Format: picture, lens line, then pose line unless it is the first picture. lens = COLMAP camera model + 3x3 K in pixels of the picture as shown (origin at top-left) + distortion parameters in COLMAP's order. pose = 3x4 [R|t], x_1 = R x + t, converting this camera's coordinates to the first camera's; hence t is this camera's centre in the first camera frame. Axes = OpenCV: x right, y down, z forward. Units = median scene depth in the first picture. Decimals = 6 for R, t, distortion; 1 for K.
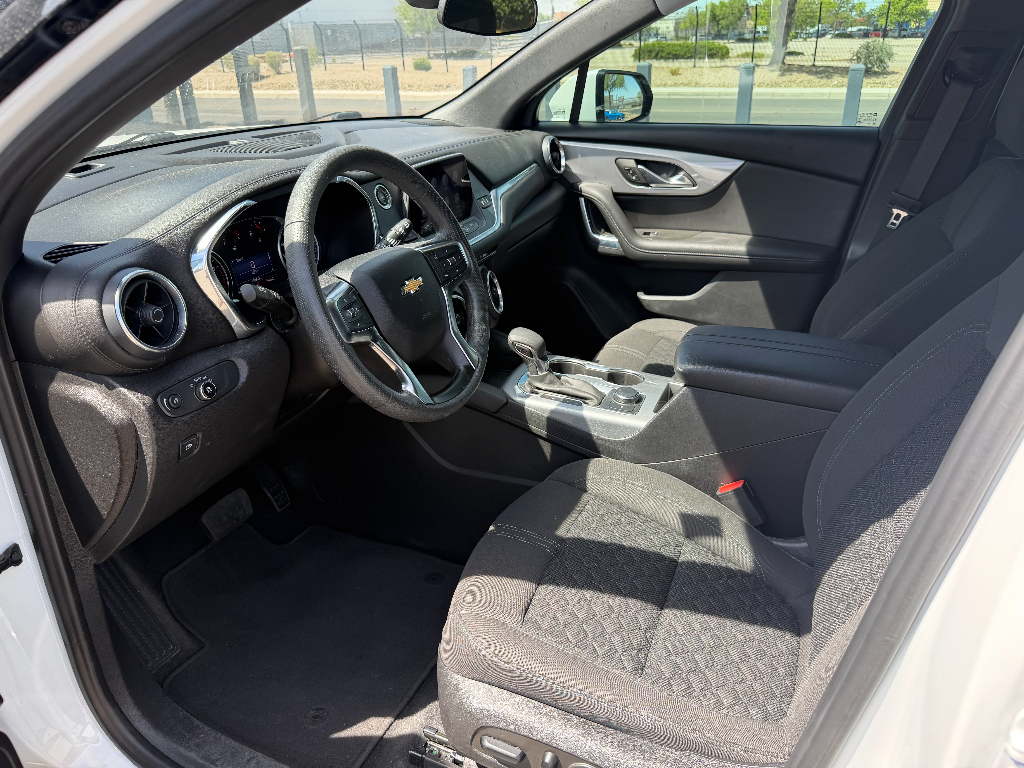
lens RADIAL K [[734.7, 0, 508.8], [0, 734.7, 382.0], [0, 0, 1]] dist [0.023580, -0.023380]
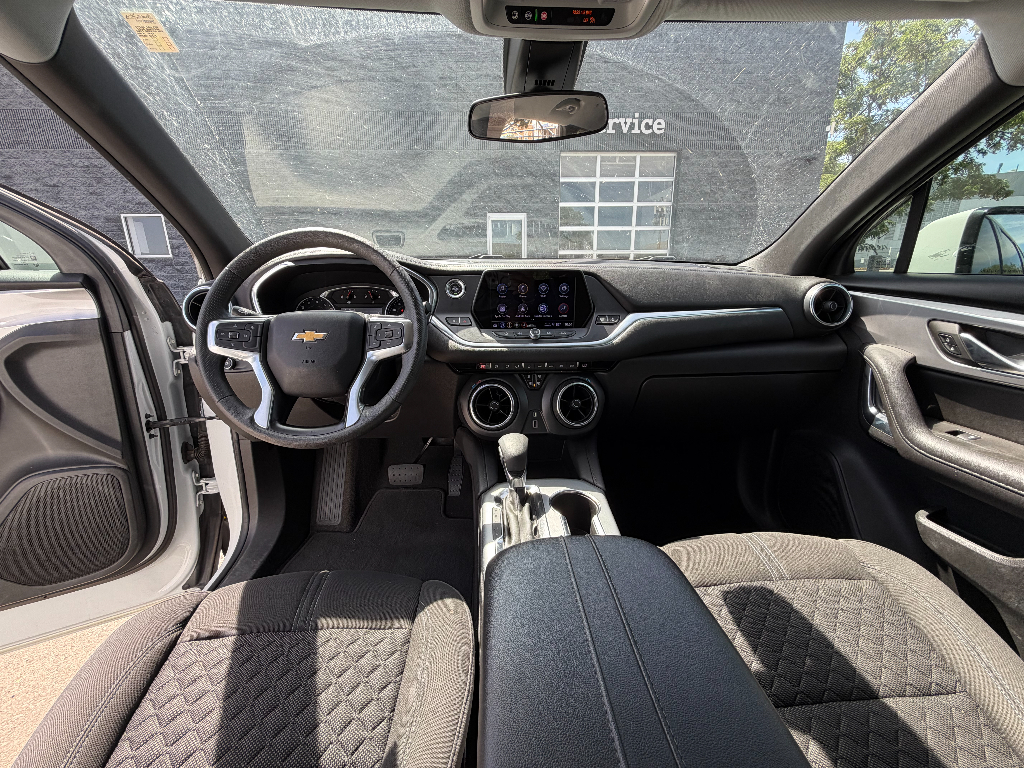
lens RADIAL K [[411.7, 0, 512.0], [0, 411.7, 384.0], [0, 0, 1]] dist [0.001733, 0.000315]
pose [[0.458063, 0.267141, -0.847829, 0.317728], [-0.372738, 0.923598, 0.089633, -0.130421], [0.806997, 0.274961, 0.522639, 0.480792]]
